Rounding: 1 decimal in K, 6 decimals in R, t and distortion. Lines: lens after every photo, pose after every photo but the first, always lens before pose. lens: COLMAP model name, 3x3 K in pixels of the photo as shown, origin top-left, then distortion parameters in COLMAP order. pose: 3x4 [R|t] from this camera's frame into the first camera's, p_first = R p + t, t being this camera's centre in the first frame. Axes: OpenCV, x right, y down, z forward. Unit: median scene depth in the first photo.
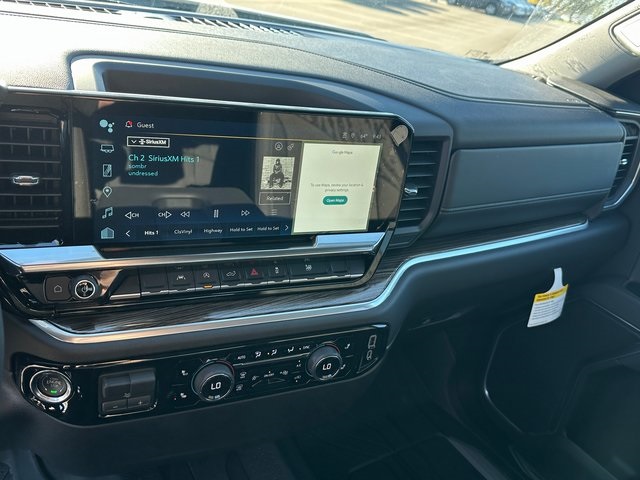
lens RADIAL K [[554.6, 0, 320.0], [0, 554.6, 240.0], [0, 0, 1]] dist [0.151667, -0.310990]
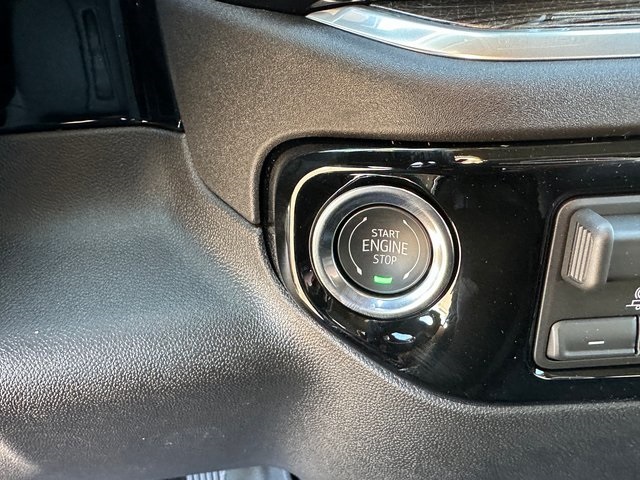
lens RADIAL K [[552.0, 0, 320.0], [0, 552.0, 240.0], [0, 0, 1]] dist [-0.000179, 0.000151]
pose [[0.922002, -0.043418, -0.384743, -0.334910], [0.017981, 0.997422, -0.069468, 0.230891], [0.386767, 0.057132, 0.920406, 0.614182]]
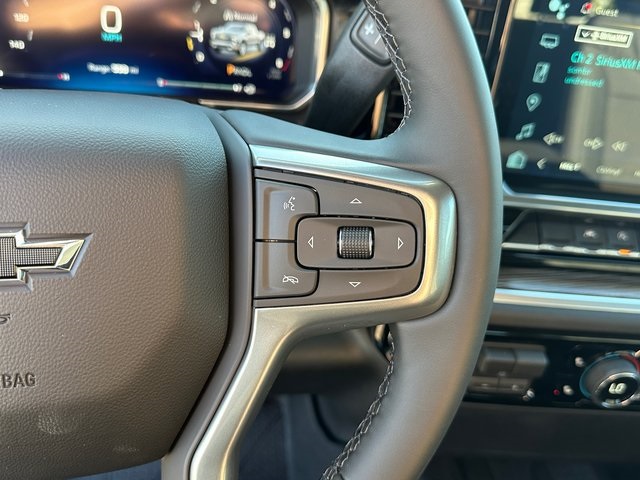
lens RADIAL K [[549.5, 0, 320.0], [0, 549.5, 240.0], [0, 0, 1]] dist [-0.056461, -0.000623]
pose [[0.925544, 0.140045, -0.351789, -0.298839], [-0.132395, 0.990136, 0.045840, 0.081850], [0.354739, 0.004148, 0.934956, 0.192430]]
